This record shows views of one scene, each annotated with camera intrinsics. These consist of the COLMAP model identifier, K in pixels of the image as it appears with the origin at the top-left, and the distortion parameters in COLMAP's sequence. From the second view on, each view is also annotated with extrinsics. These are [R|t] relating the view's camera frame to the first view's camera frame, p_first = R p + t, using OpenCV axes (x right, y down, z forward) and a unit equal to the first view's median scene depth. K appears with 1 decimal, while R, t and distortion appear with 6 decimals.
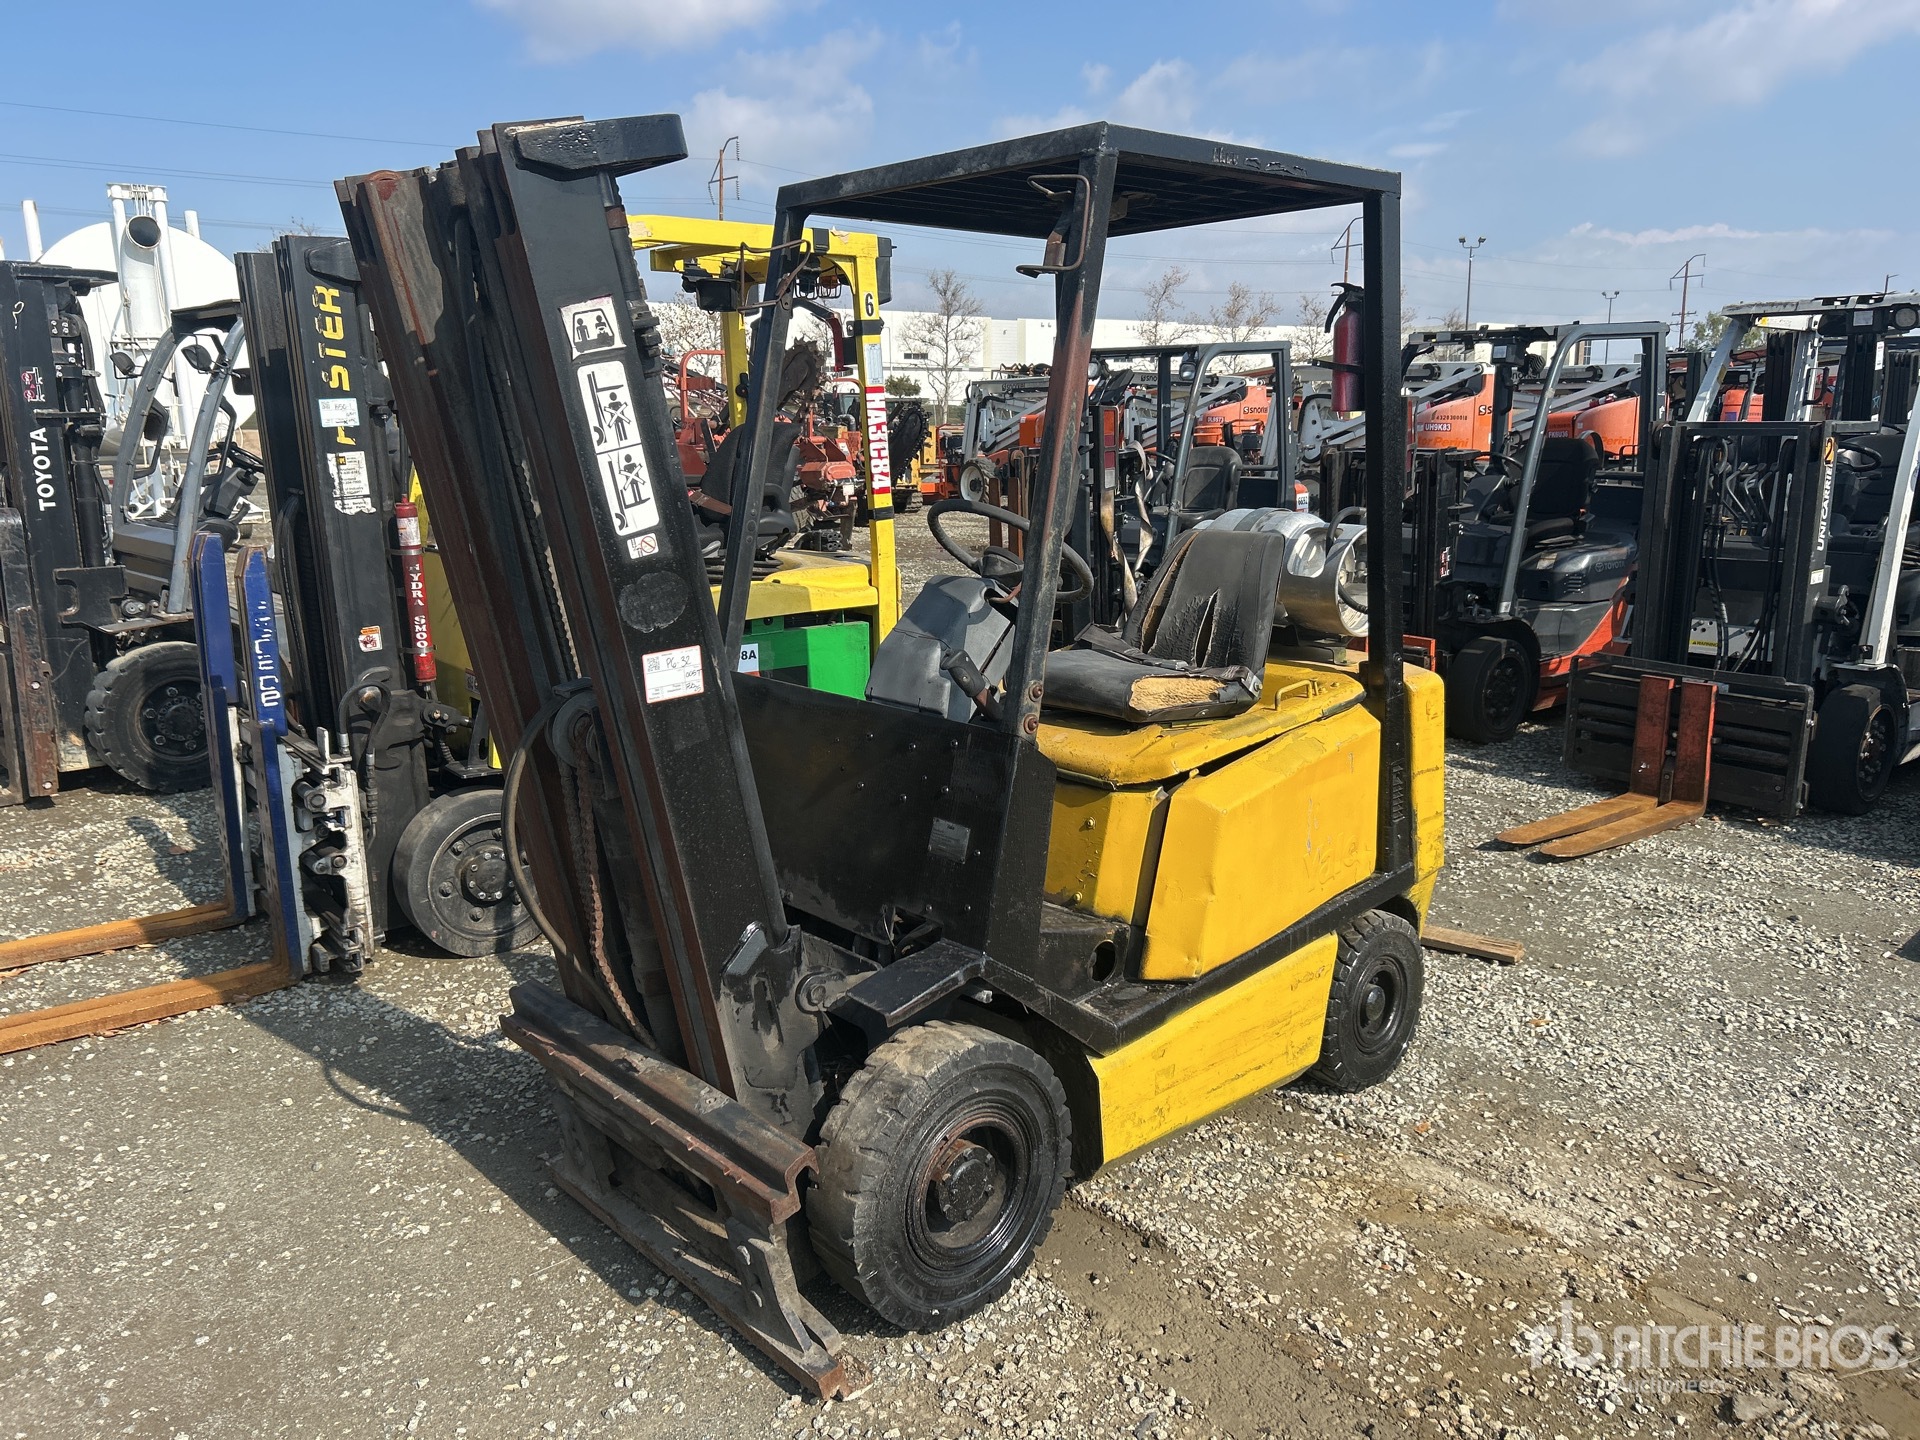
lens RADIAL K [[1462.4, 0, 970.5], [0, 1462.4, 723.2], [0, 0, 1]] dist [0.104872, -0.151088]
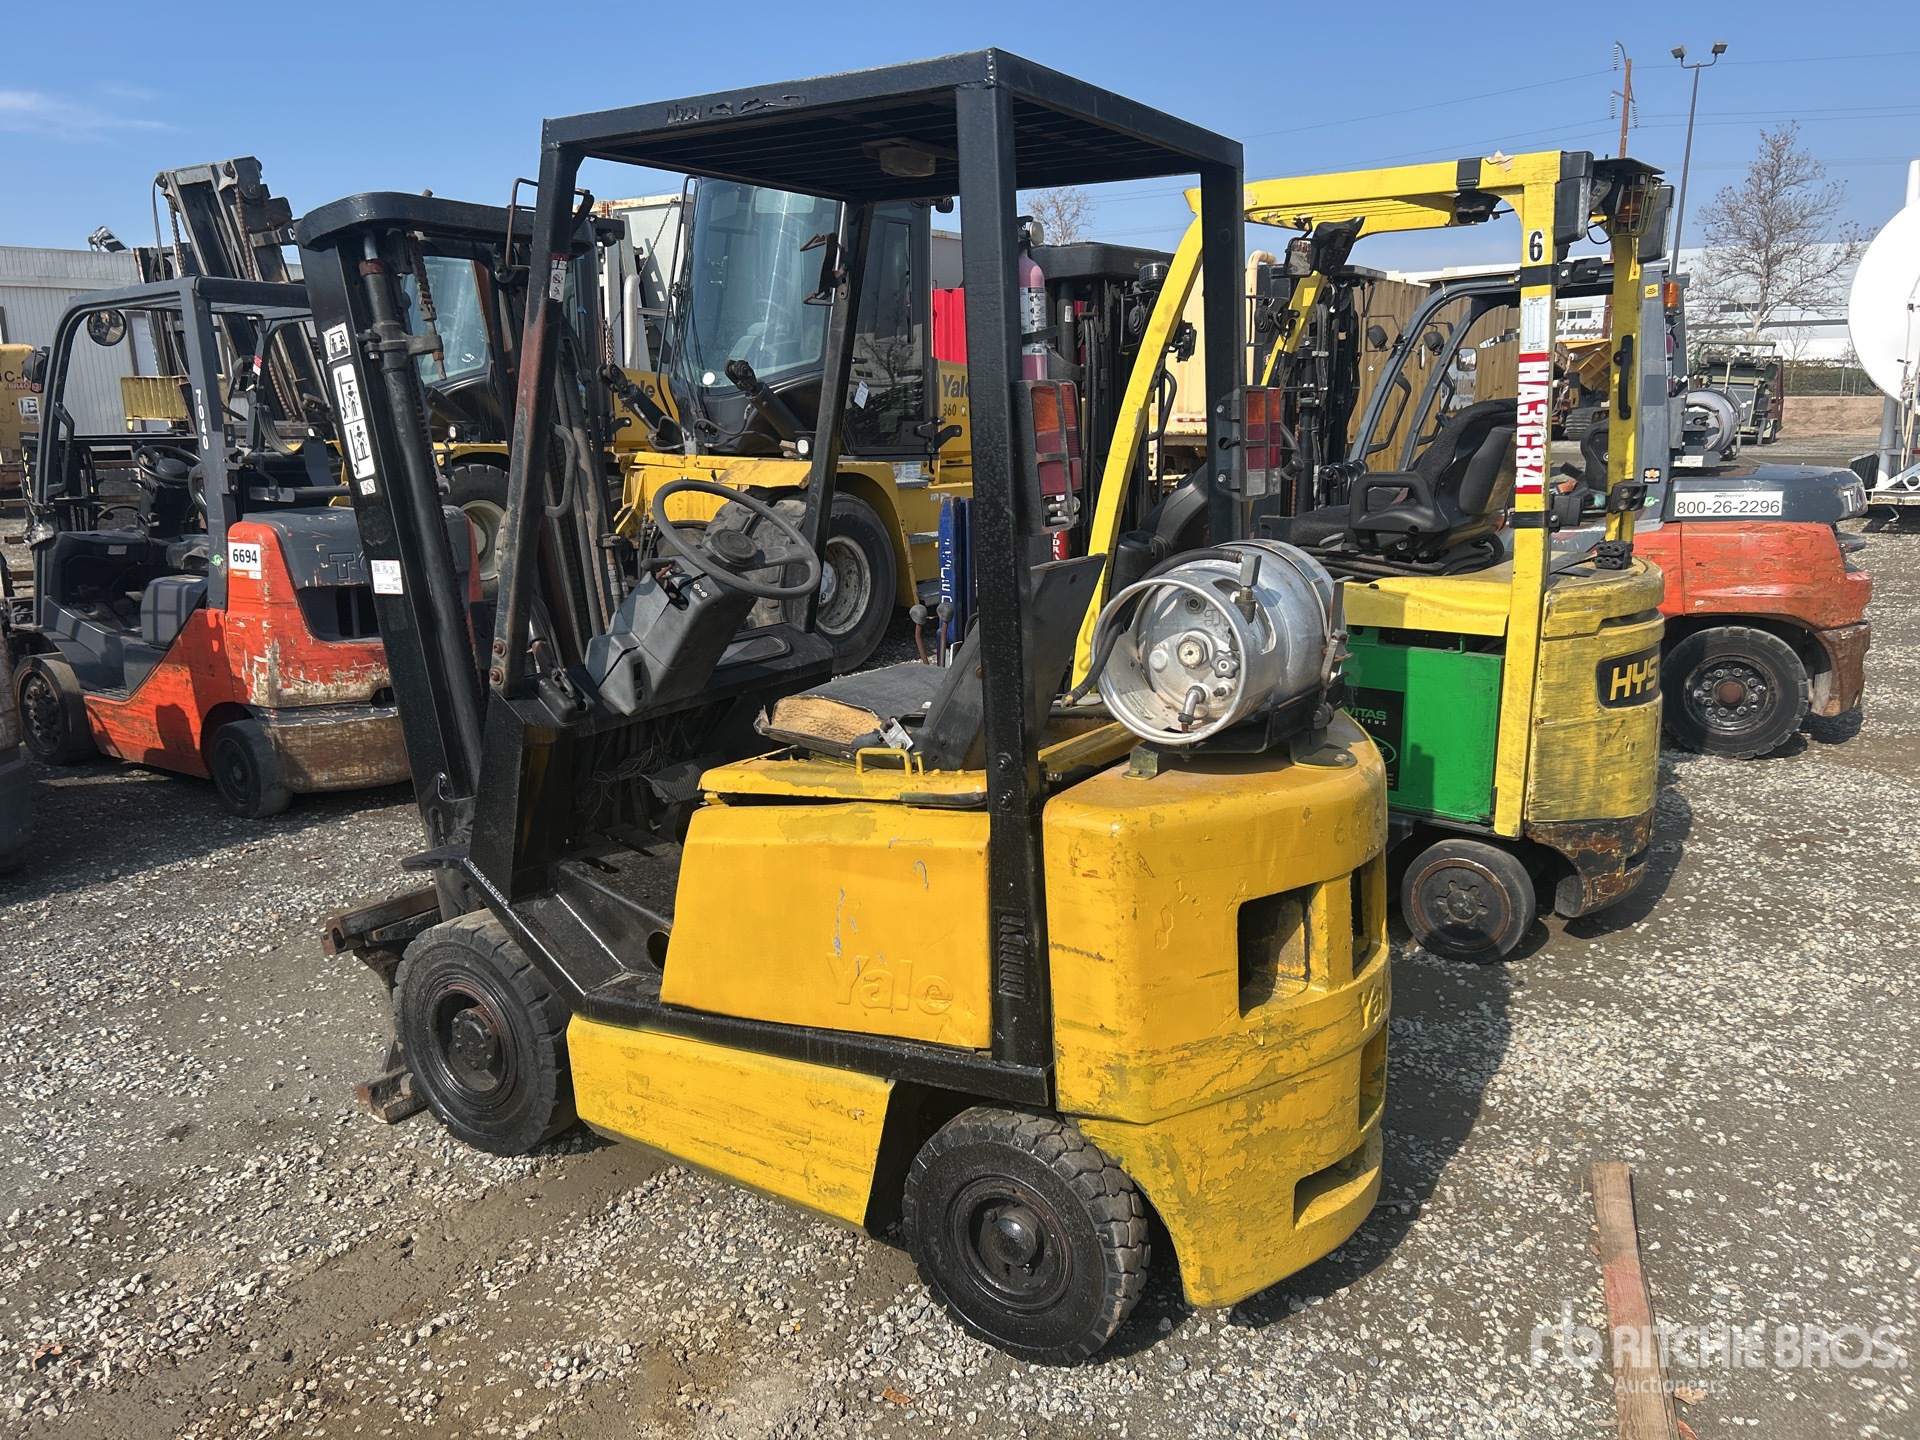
lens RADIAL K [[1462.4, 0, 970.5], [0, 1462.4, 723.2], [0, 0, 1]] dist [0.104872, -0.151088]
pose [[0.247689, 0.215733, -0.944516, 0.916758], [-0.193525, 0.966263, 0.169950, -0.171872], [0.949315, 0.140692, 0.281082, 0.777885]]
